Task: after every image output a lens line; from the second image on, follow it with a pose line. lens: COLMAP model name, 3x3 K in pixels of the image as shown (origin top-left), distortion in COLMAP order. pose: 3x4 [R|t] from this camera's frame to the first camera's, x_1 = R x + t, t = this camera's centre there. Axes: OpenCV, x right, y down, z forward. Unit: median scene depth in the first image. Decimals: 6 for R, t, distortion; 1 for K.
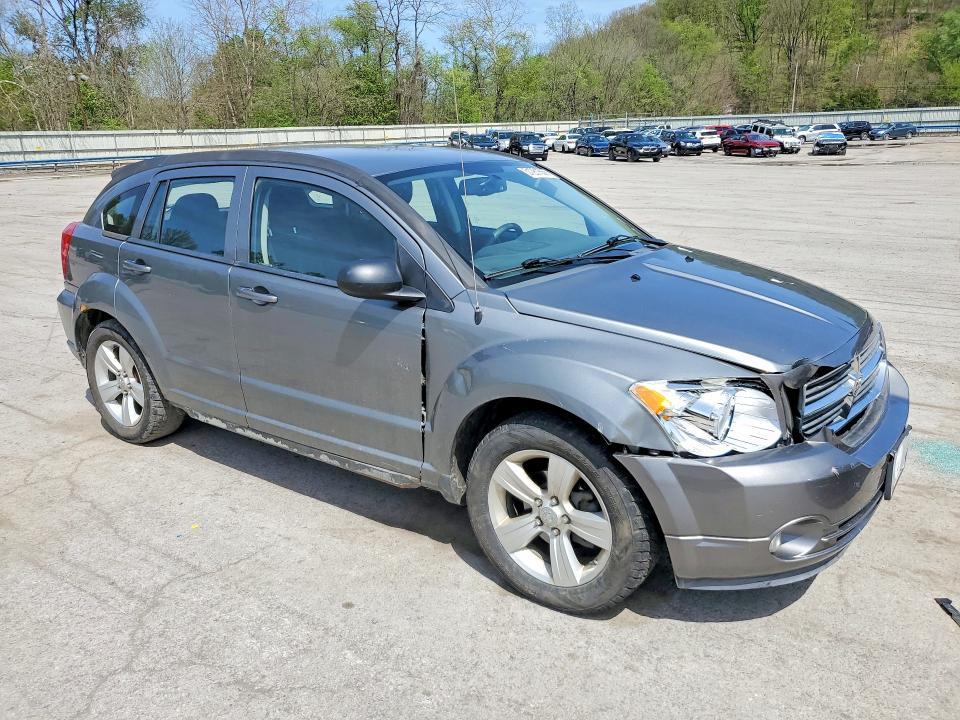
lens RADIAL K [[753.0, 0, 481.3], [0, 753.0, 356.3], [0, 0, 1]] dist [0.006238, 0.023069]
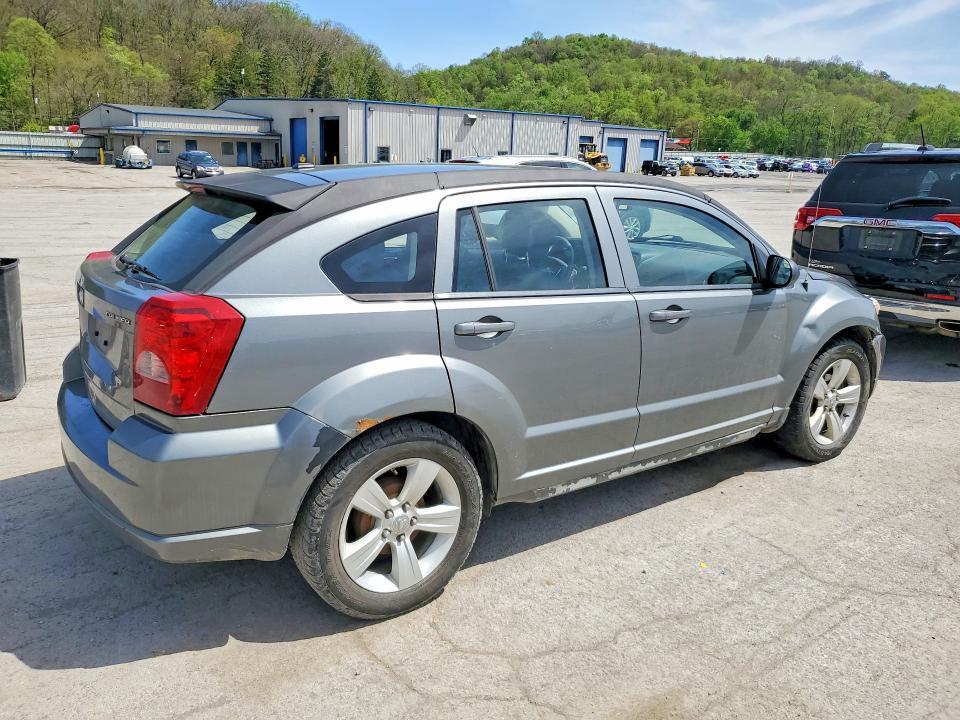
lens RADIAL K [[753.0, 0, 482.0], [0, 753.0, 365.1], [0, 0, 1]] dist [0.006238, 0.023069]
pose [[0.299689, -0.225502, 0.927004, -1.222947], [0.206394, 0.963978, 0.167771, -0.220465], [-0.931444, 0.141049, 0.335436, 0.864728]]
